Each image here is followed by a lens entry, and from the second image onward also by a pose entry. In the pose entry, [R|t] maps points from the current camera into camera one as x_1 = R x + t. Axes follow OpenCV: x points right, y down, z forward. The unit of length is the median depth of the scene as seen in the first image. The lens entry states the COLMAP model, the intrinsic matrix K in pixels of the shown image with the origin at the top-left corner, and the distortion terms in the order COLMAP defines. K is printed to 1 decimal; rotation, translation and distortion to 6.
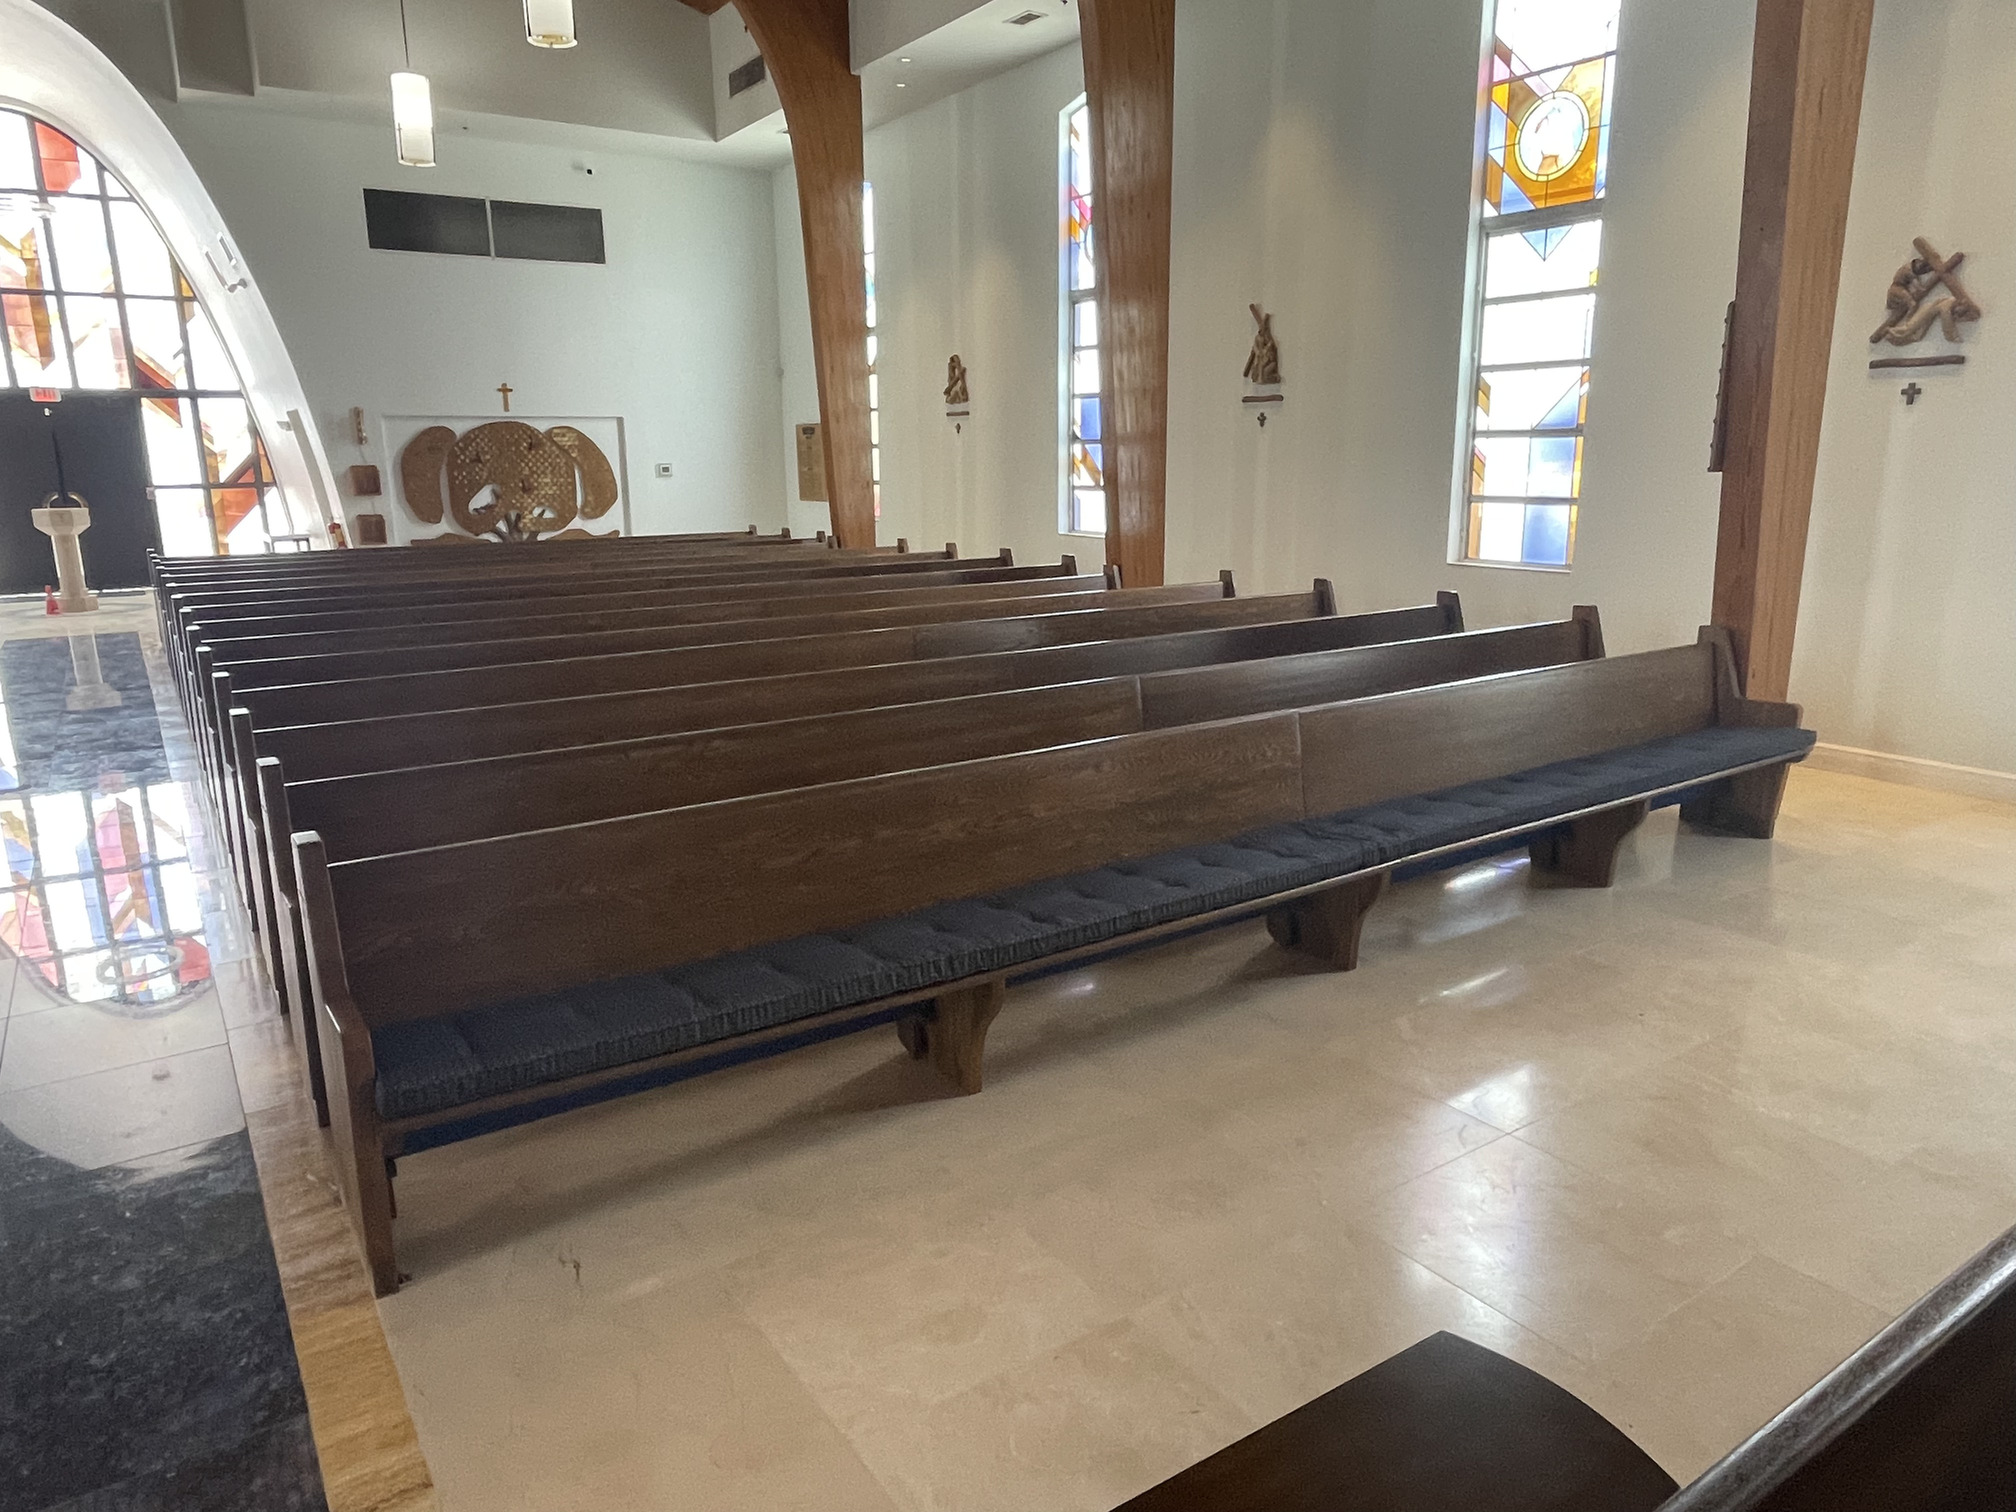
lens RADIAL K [[1339.0, 0, 999.2], [0, 1339.0, 760.2], [0, 0, 1]] dist [-0.015198, 0.006179]
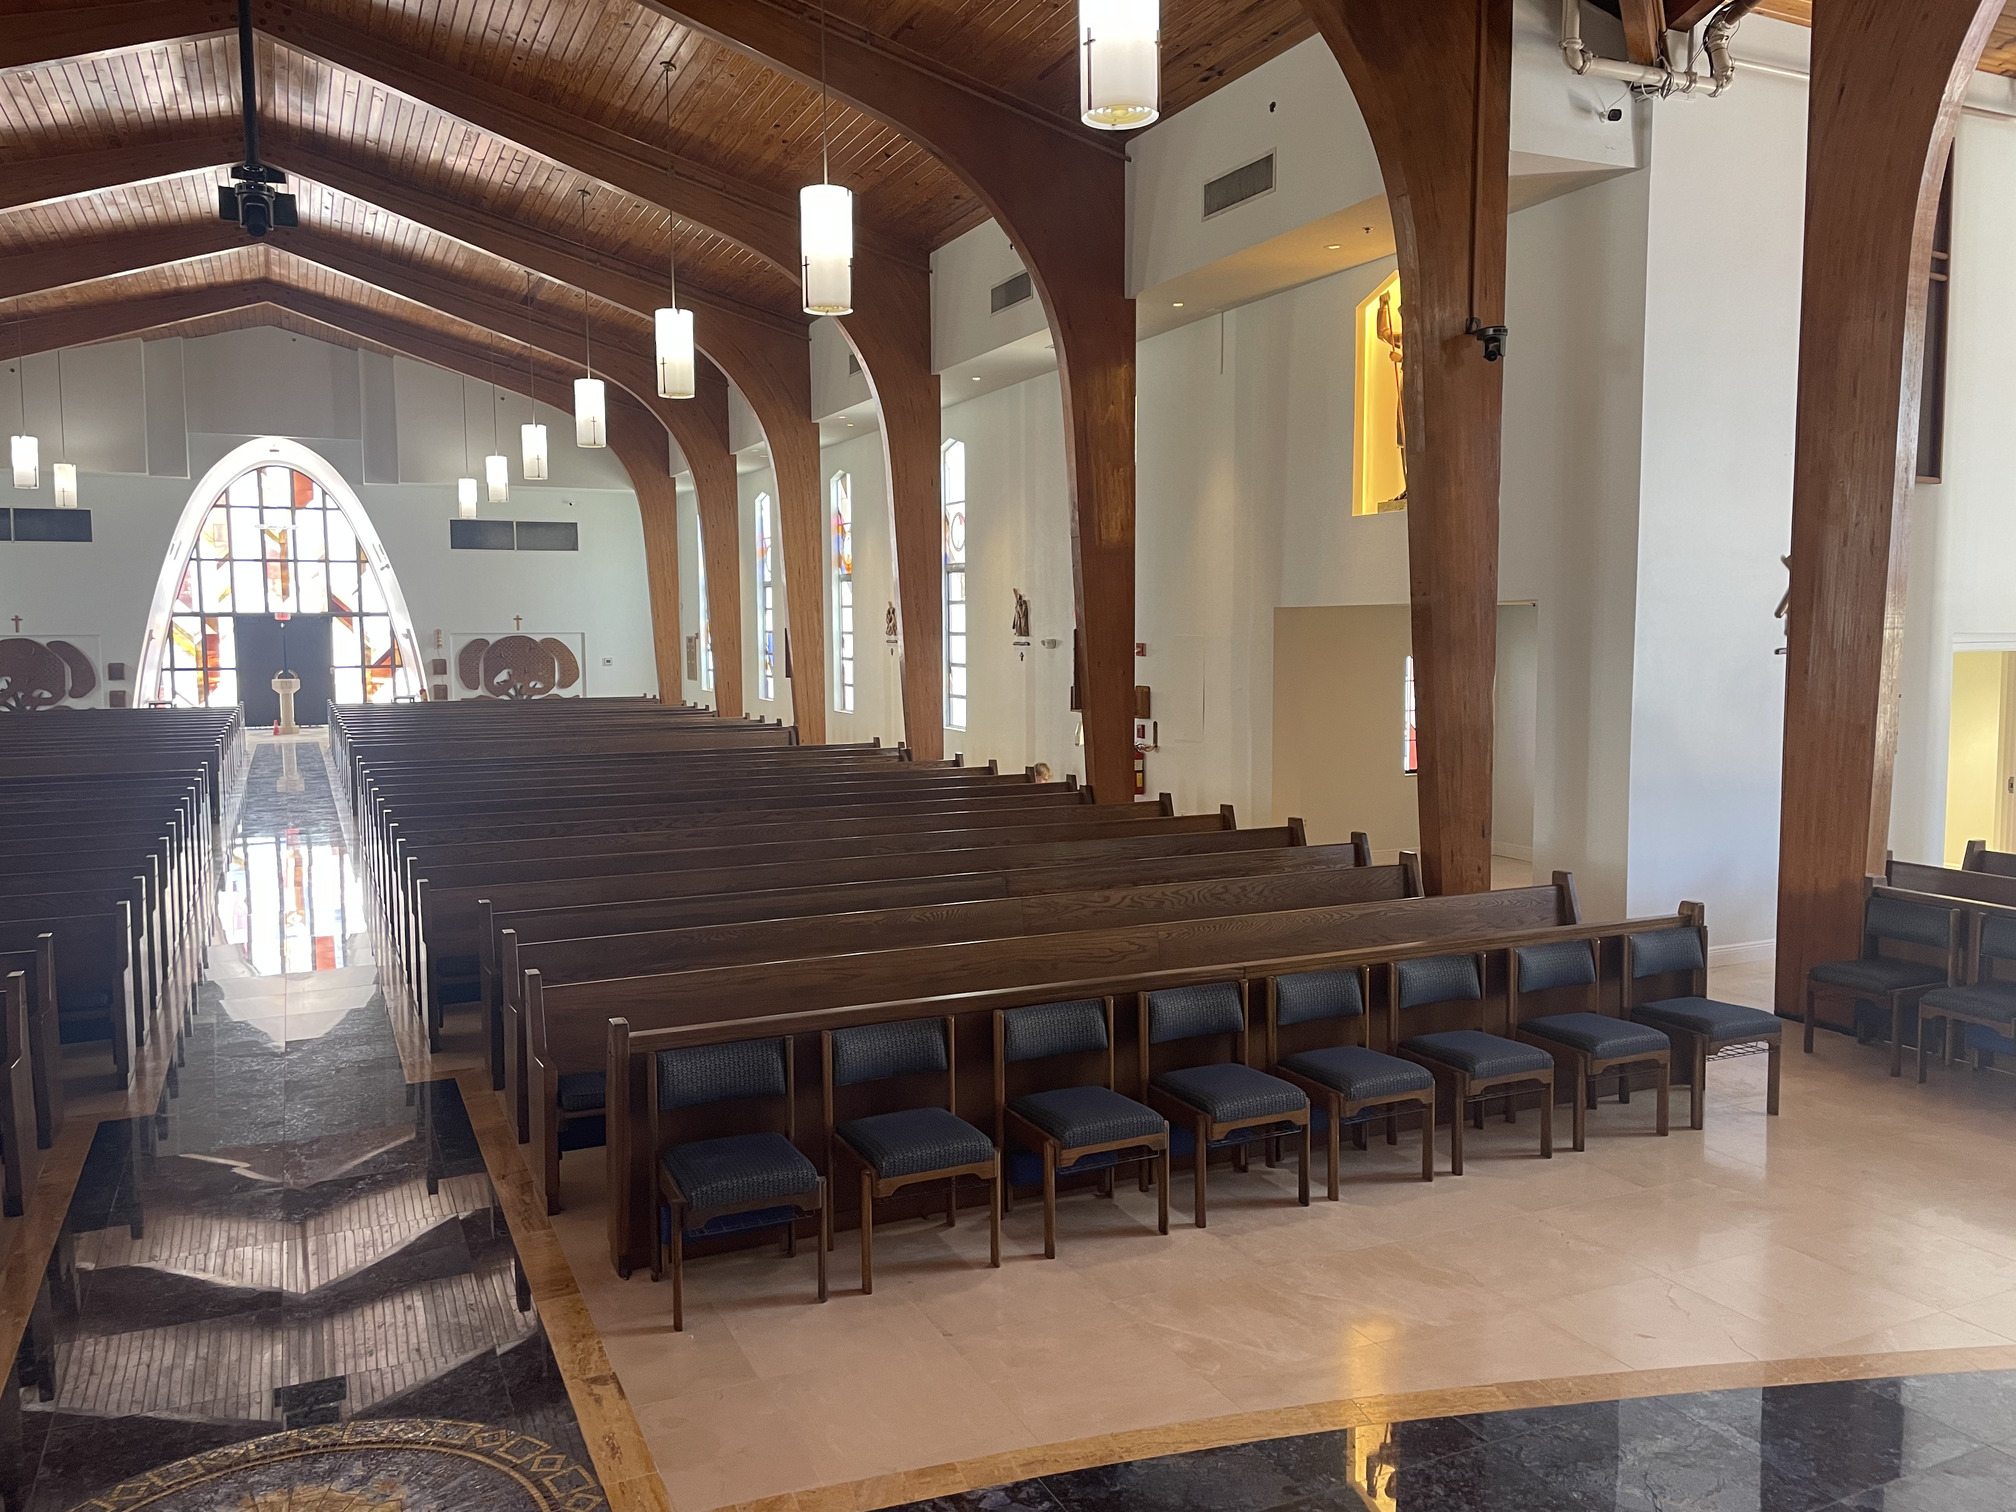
lens RADIAL K [[1563.7, 0, 1018.1], [0, 1563.7, 745.0], [0, 0, 1]] dist [0.004311, 0.000807]
pose [[0.989897, 0.017689, -0.140679, 0.568650], [-0.038170, 0.988805, -0.144251, 0.165211], [0.136552, 0.148164, 0.979490, -0.913459]]
